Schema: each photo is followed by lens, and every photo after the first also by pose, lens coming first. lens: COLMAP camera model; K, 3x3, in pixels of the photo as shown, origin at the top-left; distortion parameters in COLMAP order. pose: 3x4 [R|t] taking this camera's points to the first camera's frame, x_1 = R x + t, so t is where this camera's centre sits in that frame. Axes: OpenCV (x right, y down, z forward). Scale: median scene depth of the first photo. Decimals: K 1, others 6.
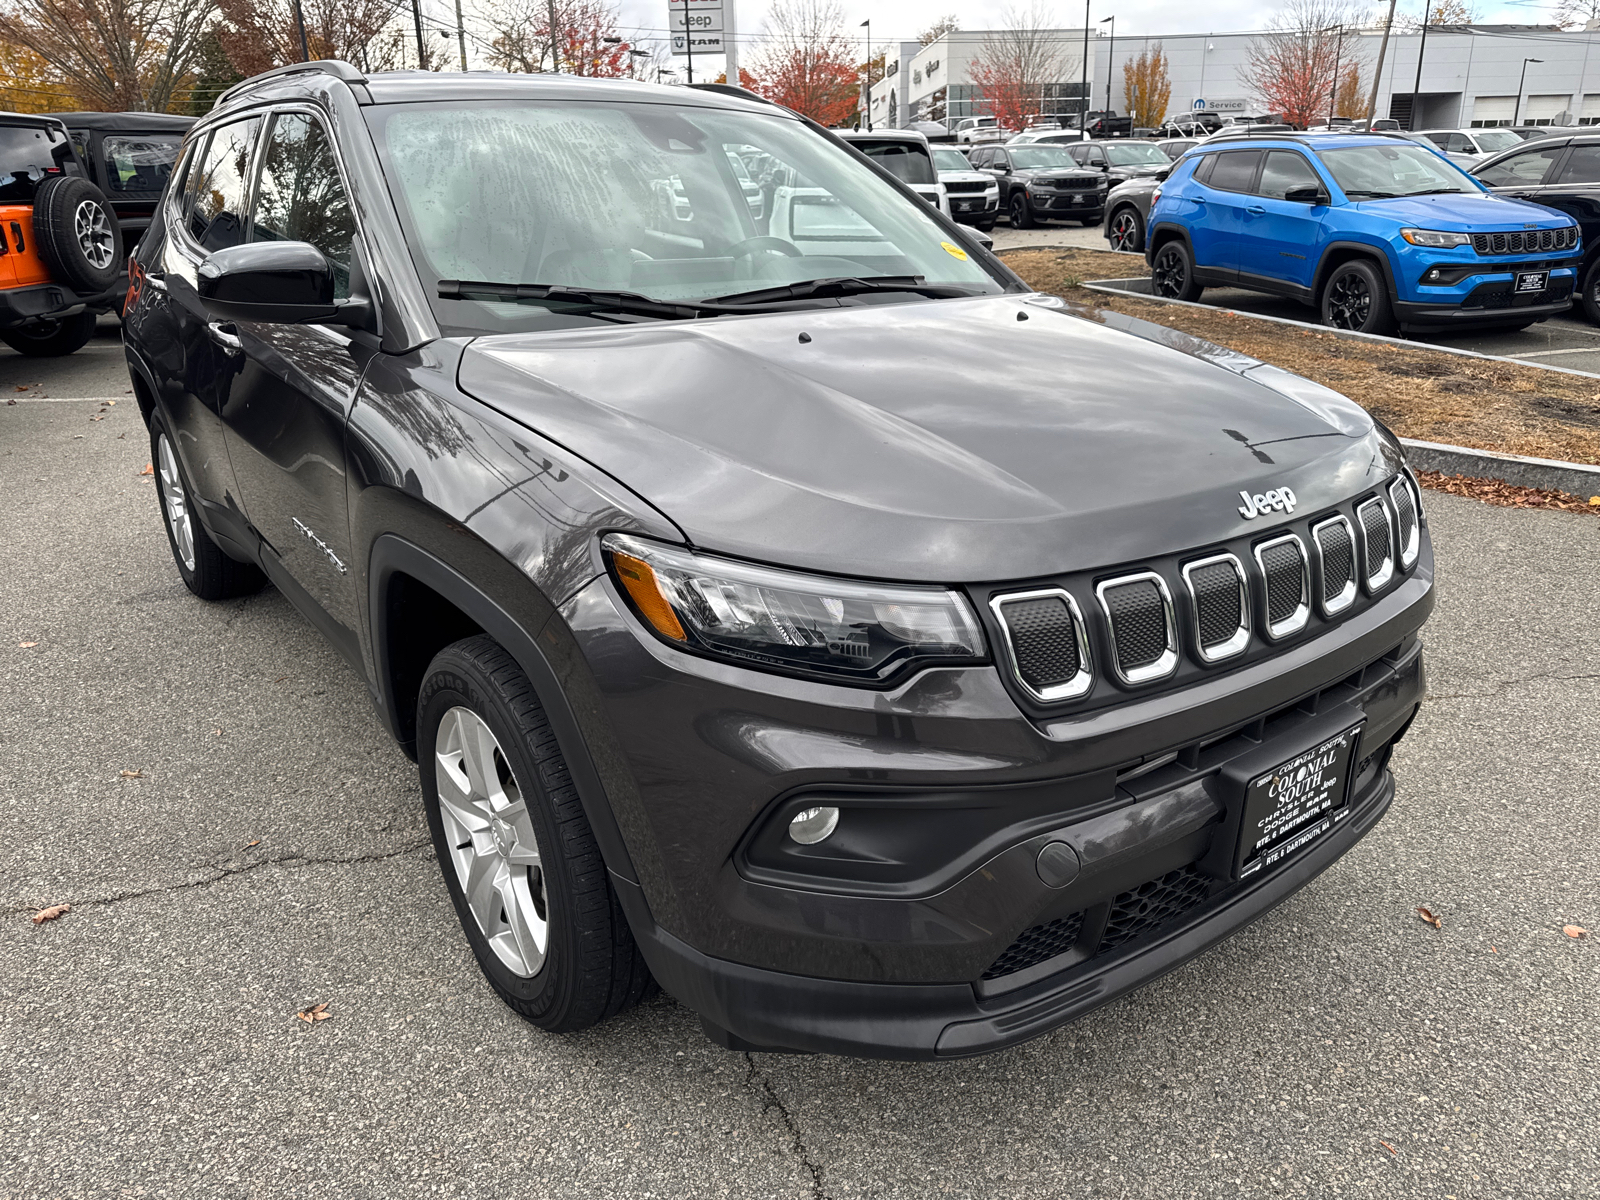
lens RADIAL K [[1129.4, 0, 799.3], [0, 1129.4, 614.6], [0, 0, 1]] dist [0.089913, -0.129319]
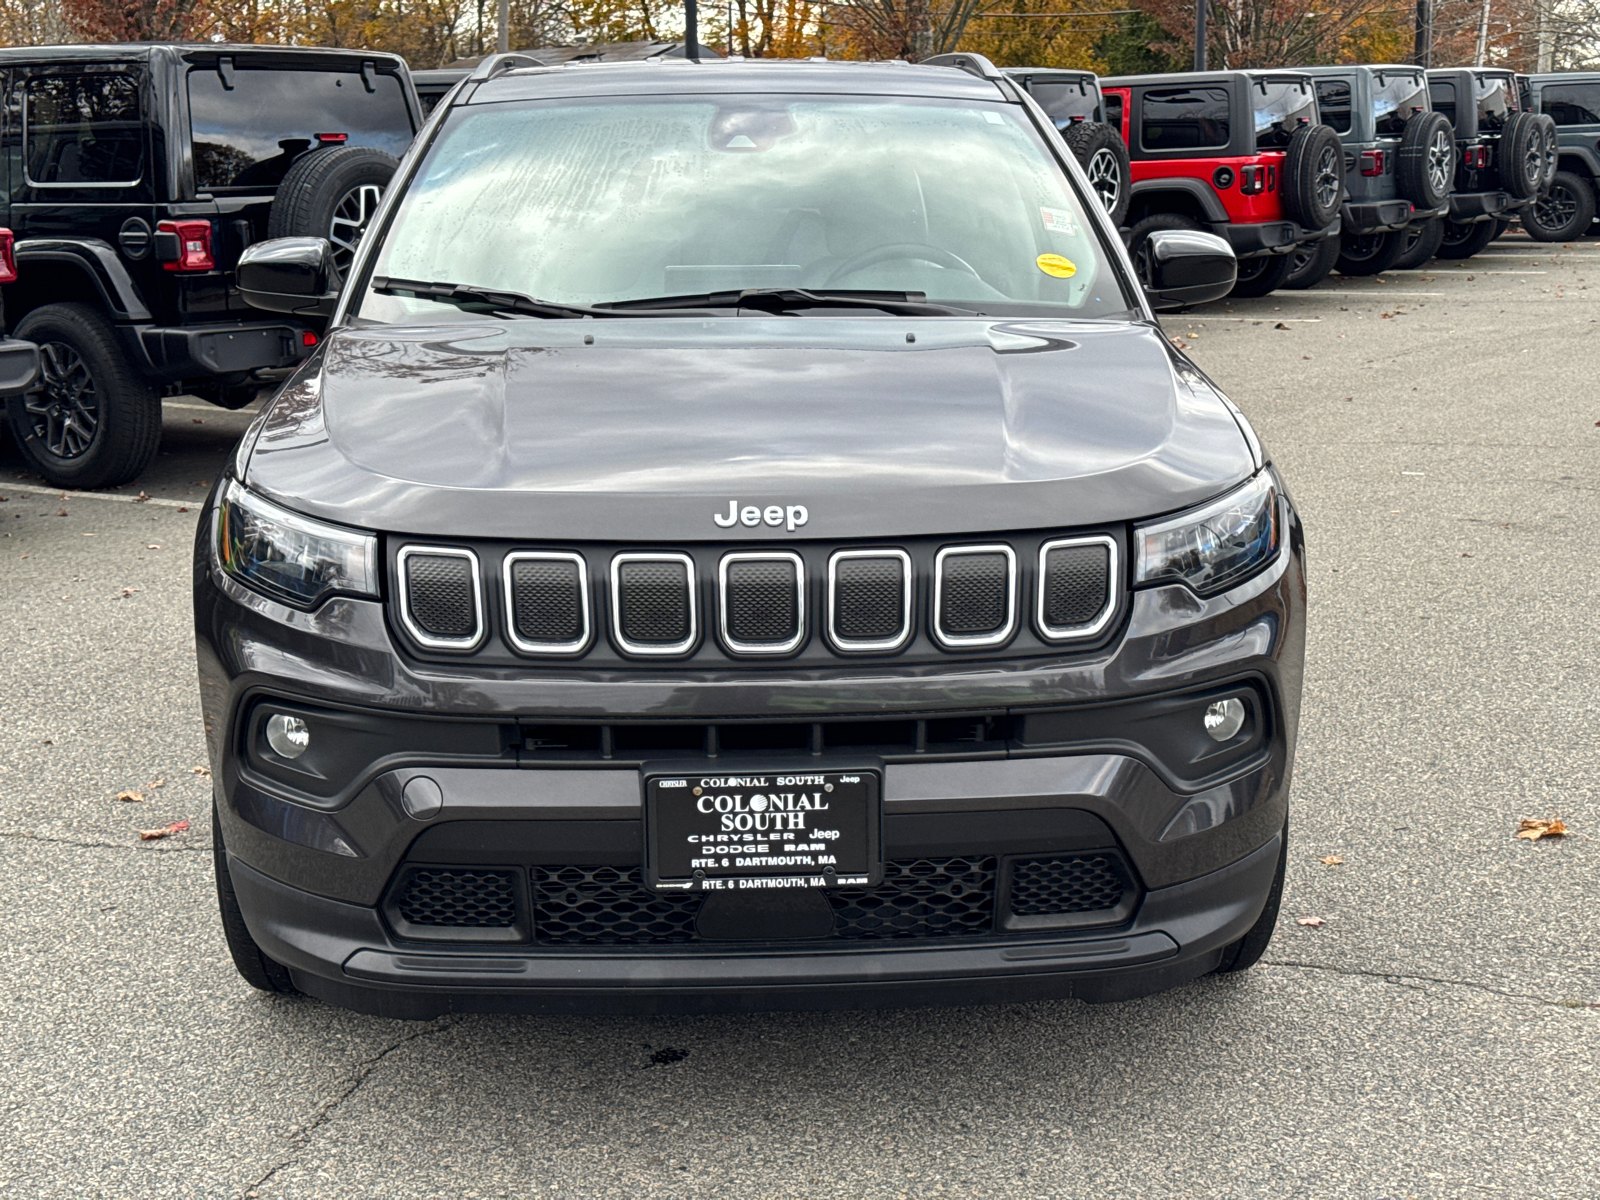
lens RADIAL K [[2213.2, 0, 800.0], [0, 2213.2, 600.0], [0, 0, 1]] dist [0.134393, 0.021381]
pose [[0.815883, 0.111904, -0.567285, 1.192709], [-0.198416, 0.975705, -0.092898, 0.111366], [0.543107, 0.188352, 0.818265, -0.409660]]
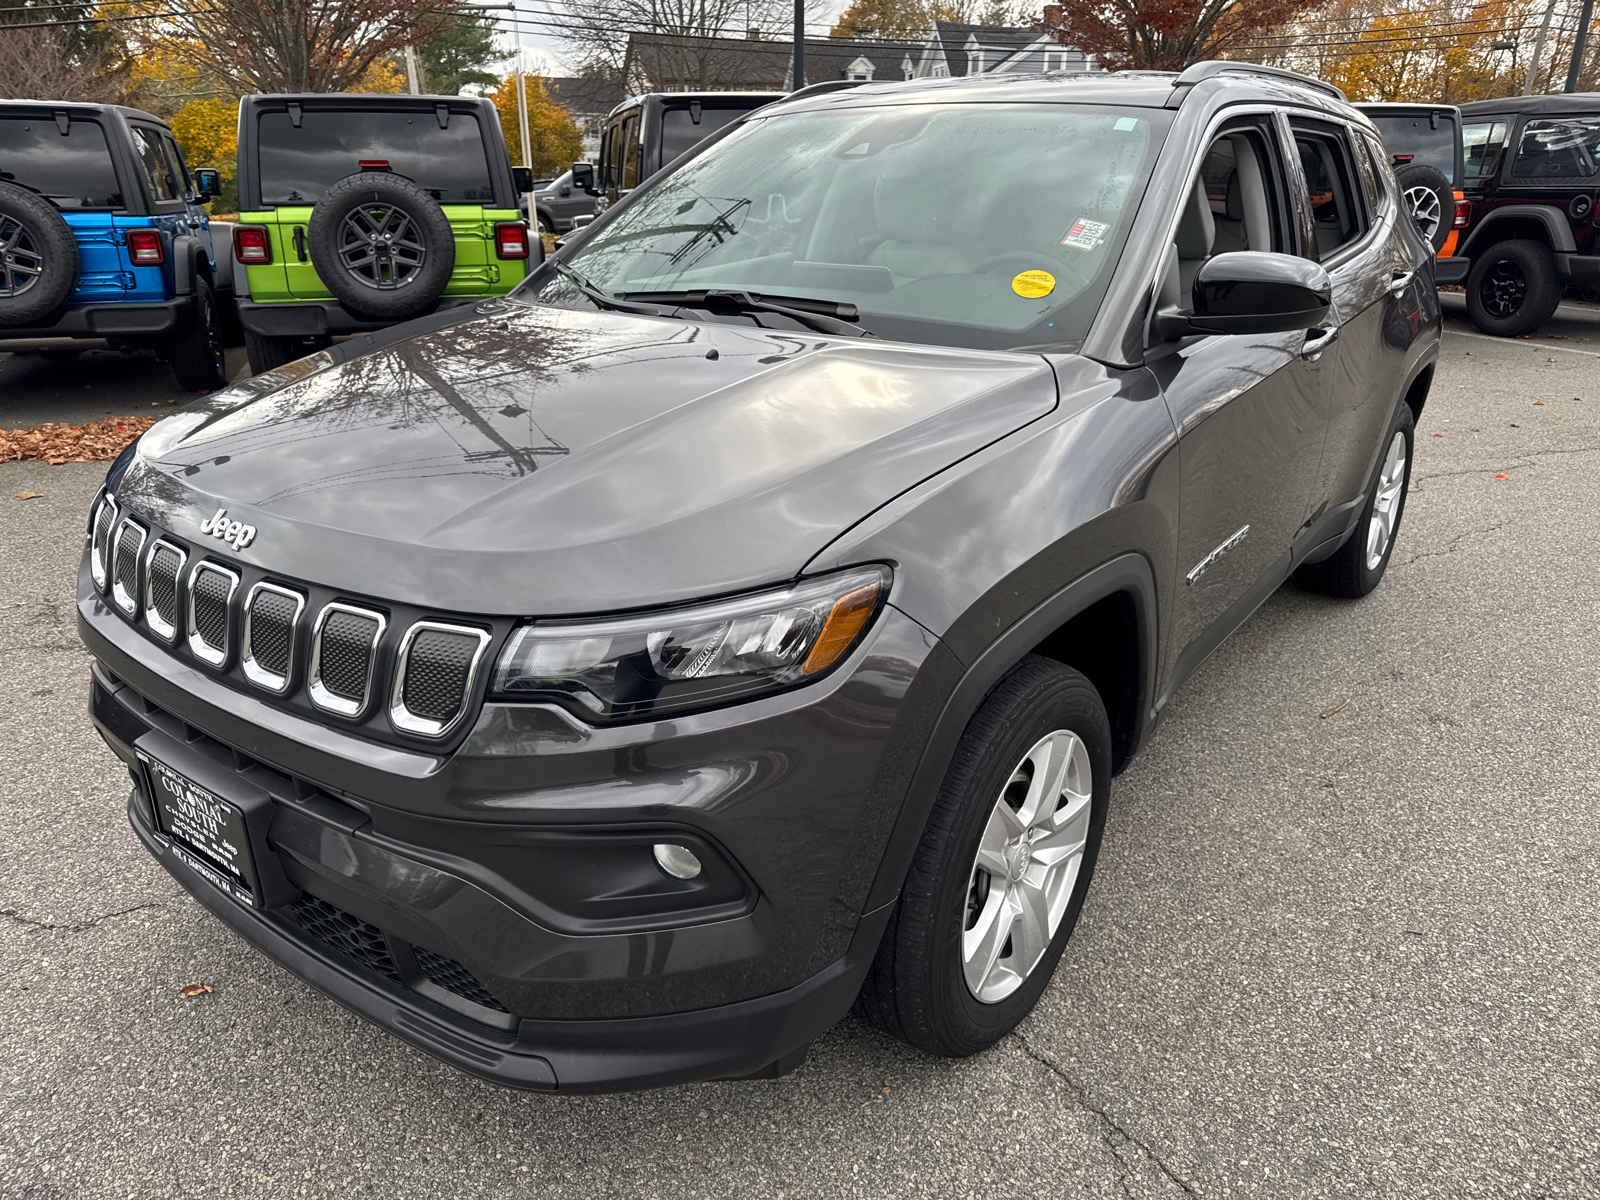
lens RADIAL K [[1122.4, 0, 800.0], [0, 1122.4, 600.0], [0, 0, 1]] dist [0.056786, -0.073825]
pose [[0.259401, 0.346433, -0.901496, 1.128572], [-0.339334, 0.906626, 0.250762, -0.356921], [0.904192, 0.240860, 0.352736, 0.874605]]
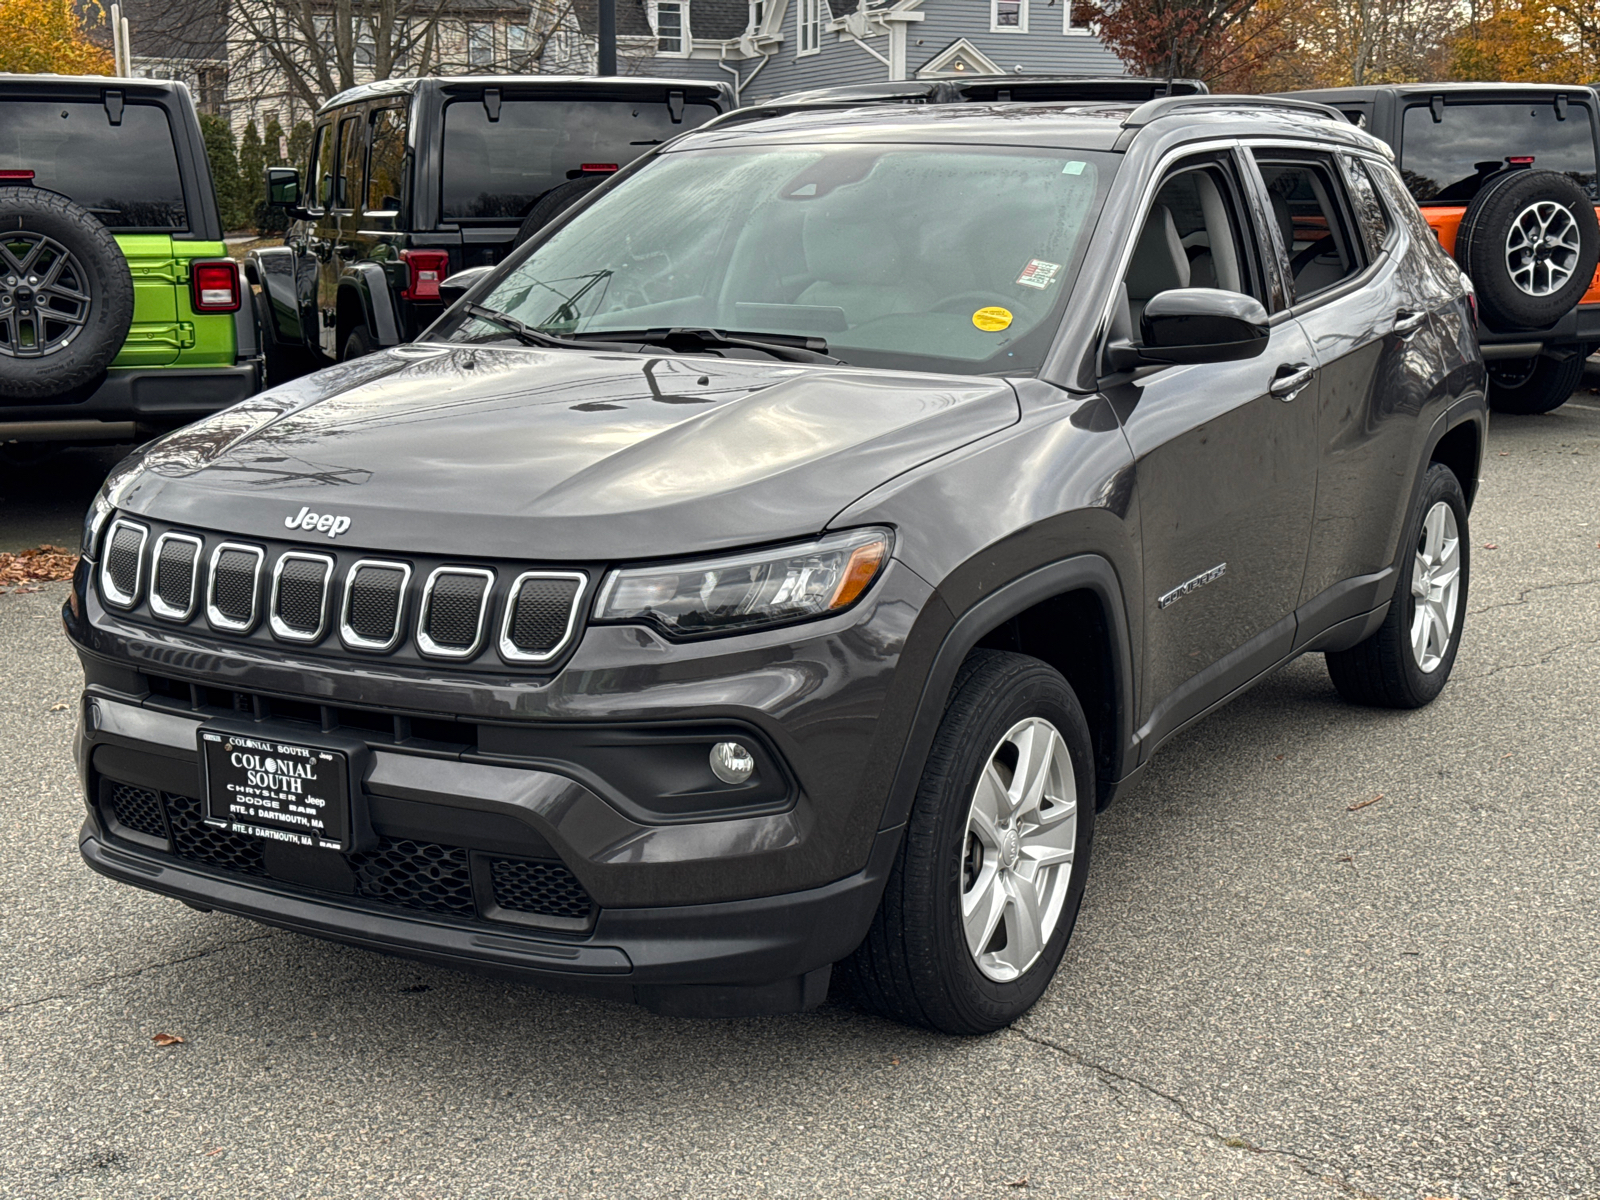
lens RADIAL K [[2213.2, 0, 800.0], [0, 2213.2, 600.0], [0, 0, 1]] dist [0.134393, 0.021381]
pose [[0.364849, 0.183160, -0.912873, 2.058308], [-0.327451, 0.943065, 0.058345, -0.244558], [0.871585, 0.277634, 0.404052, 0.425674]]
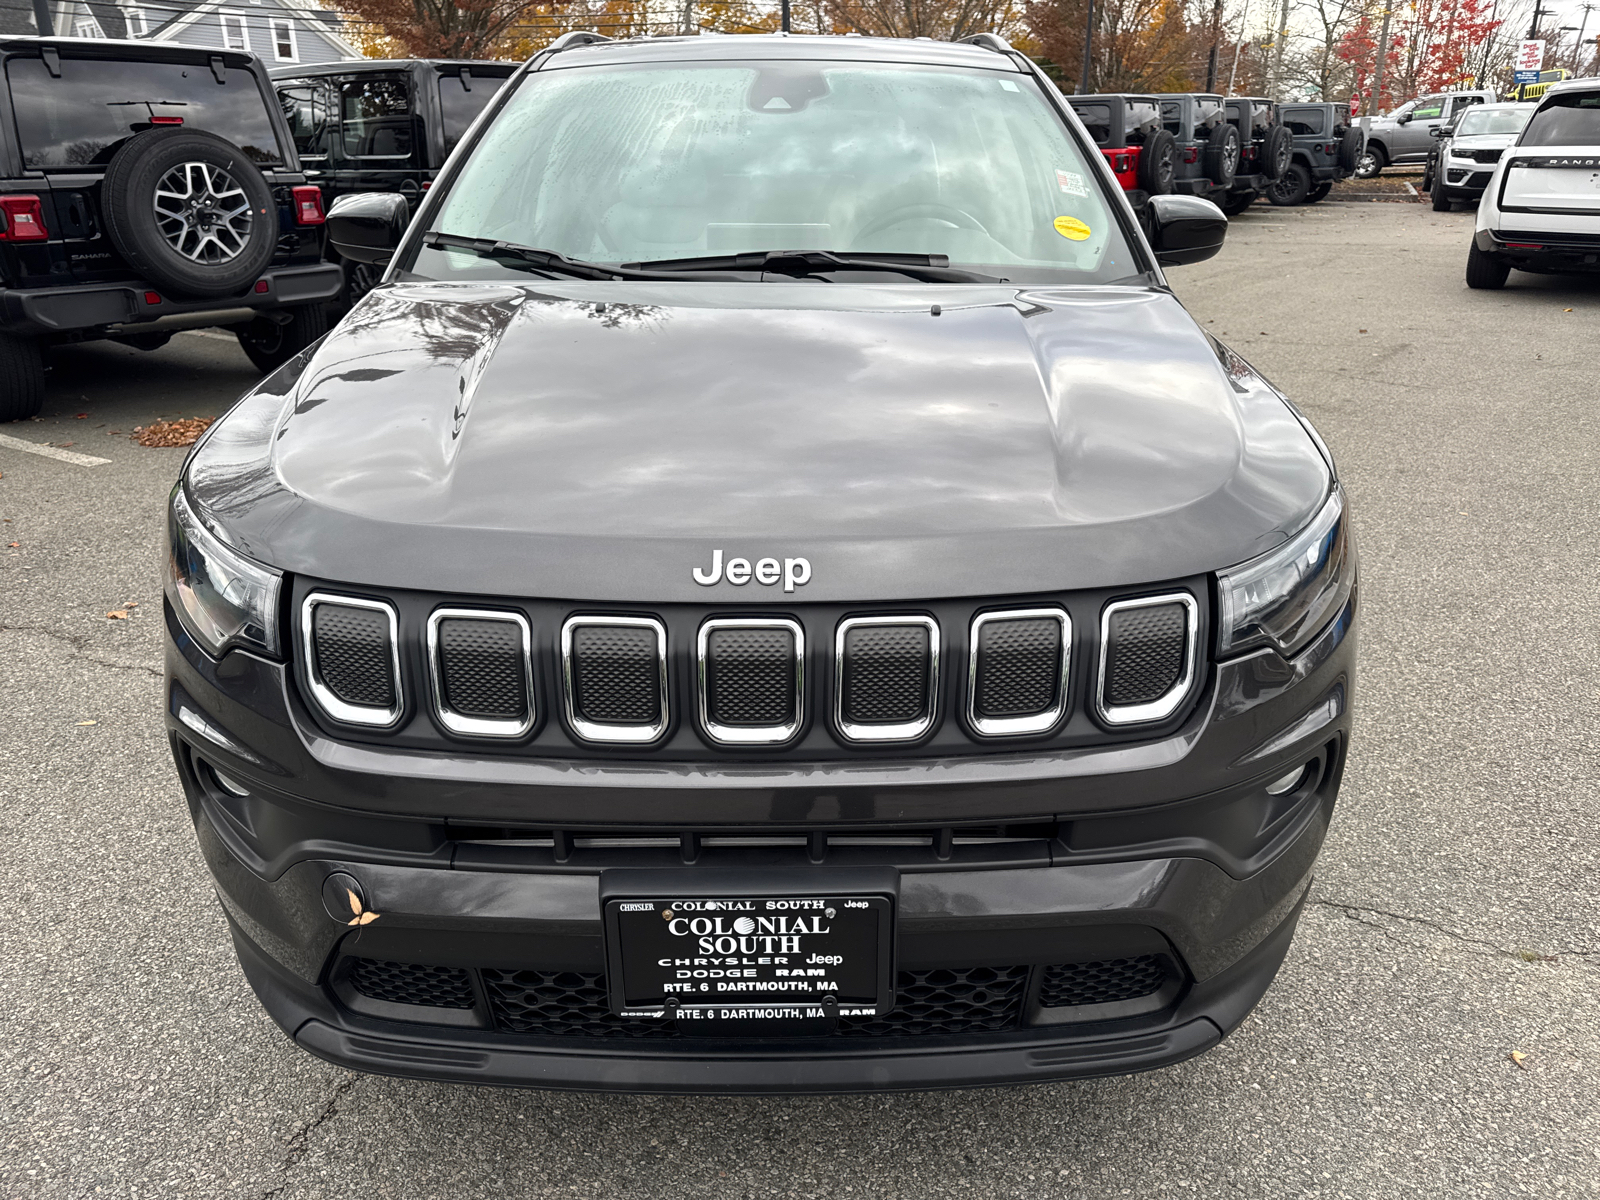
lens RADIAL K [[1131.5, 0, 812.2], [0, 1131.5, 605.3], [0, 0, 1]] dist [0.060870, -0.083815]
pose [[0.796661, 0.230163, -0.558889, 0.684336], [-0.216560, 0.971964, 0.091584, -0.120655], [0.564299, 0.048072, 0.824169, 0.309828]]
